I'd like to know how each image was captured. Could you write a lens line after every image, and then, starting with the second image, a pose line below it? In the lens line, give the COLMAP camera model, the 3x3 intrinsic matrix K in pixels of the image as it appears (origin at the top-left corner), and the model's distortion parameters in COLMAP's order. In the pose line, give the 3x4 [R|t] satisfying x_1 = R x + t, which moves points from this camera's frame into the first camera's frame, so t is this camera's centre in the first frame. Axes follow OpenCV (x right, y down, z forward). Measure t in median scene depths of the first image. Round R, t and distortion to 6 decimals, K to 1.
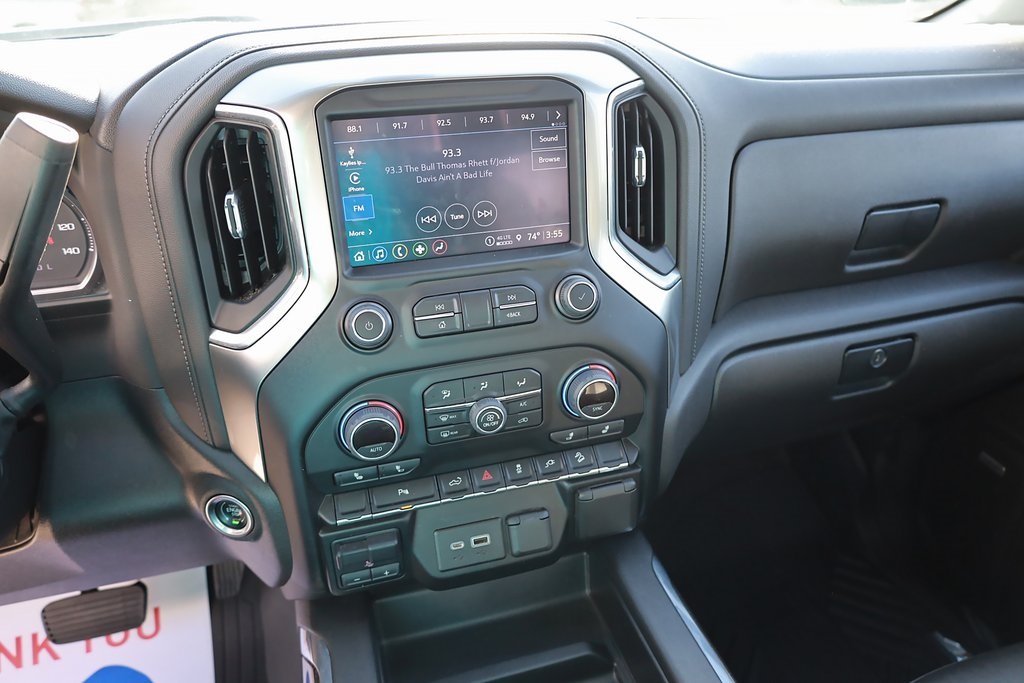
lens RADIAL K [[703.8, 0, 512.0], [0, 703.8, 341.5], [0, 0, 1]] dist [-0.009323, -0.003204]
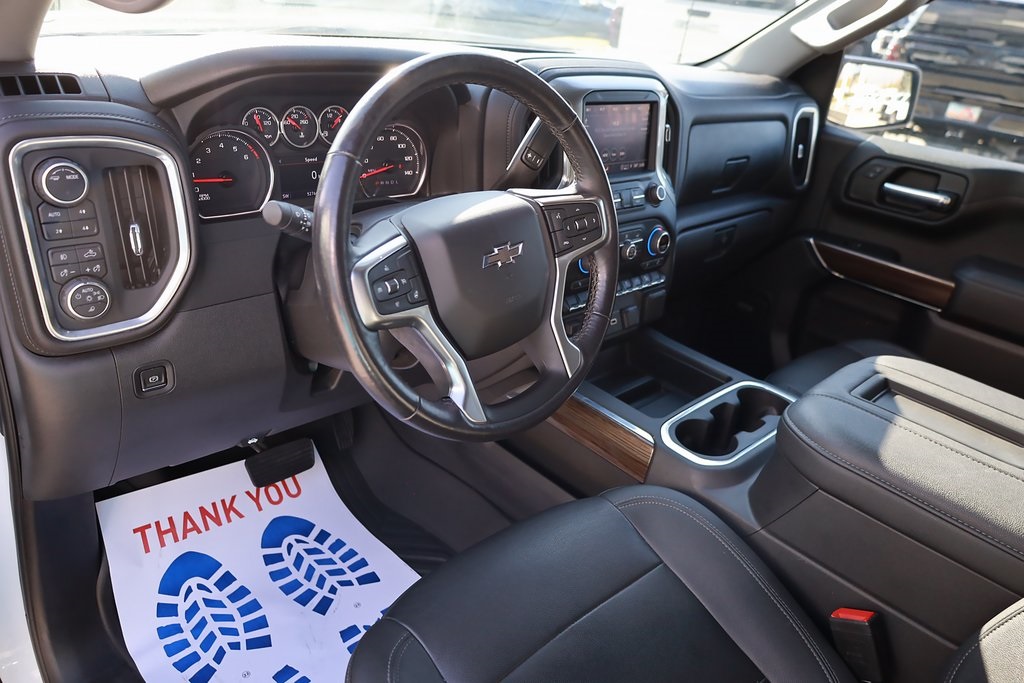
lens RADIAL K [[728.0, 0, 544.3], [0, 728.0, 342.6], [0, 0, 1]] dist [0.006437, 0.003062]
pose [[0.864789, -0.109648, 0.490018, -1.347004], [0.114603, 0.993210, 0.019991, 0.307262], [-0.488883, 0.038869, 0.871483, -0.757603]]
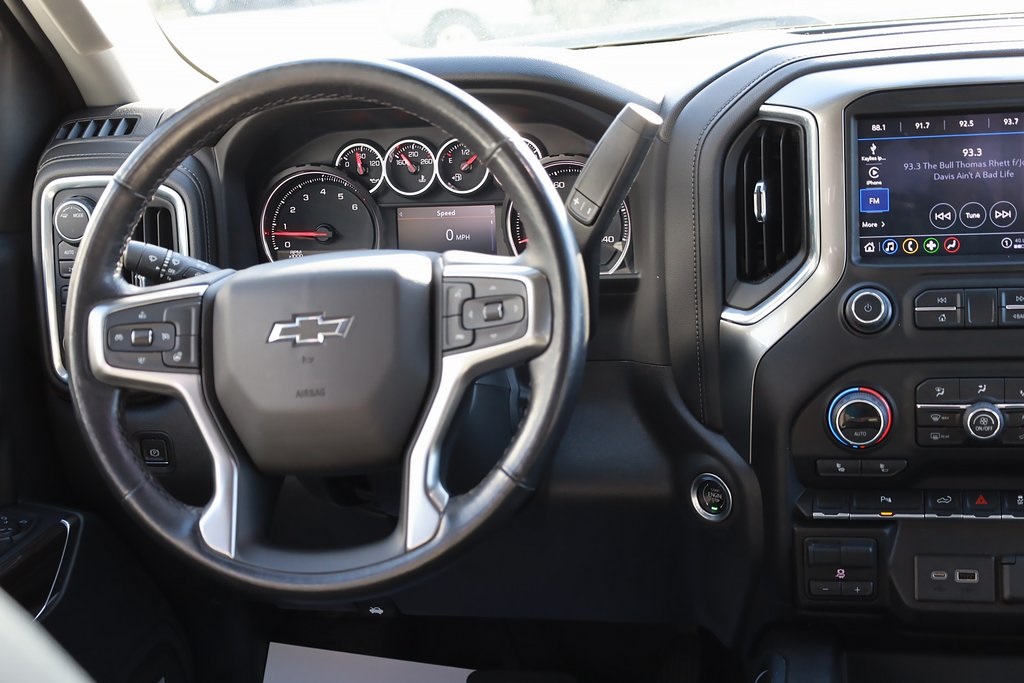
lens RADIAL K [[1520.0, 0, 517.3], [0, 1520.0, 344.1], [0, 0, 1]] dist [-0.029565, 0.134086]
pose [[0.870756, 0.075163, -0.485937, 0.407220], [-0.172003, 0.972374, -0.157810, 0.437677], [0.460651, 0.220996, 0.859628, -1.072048]]
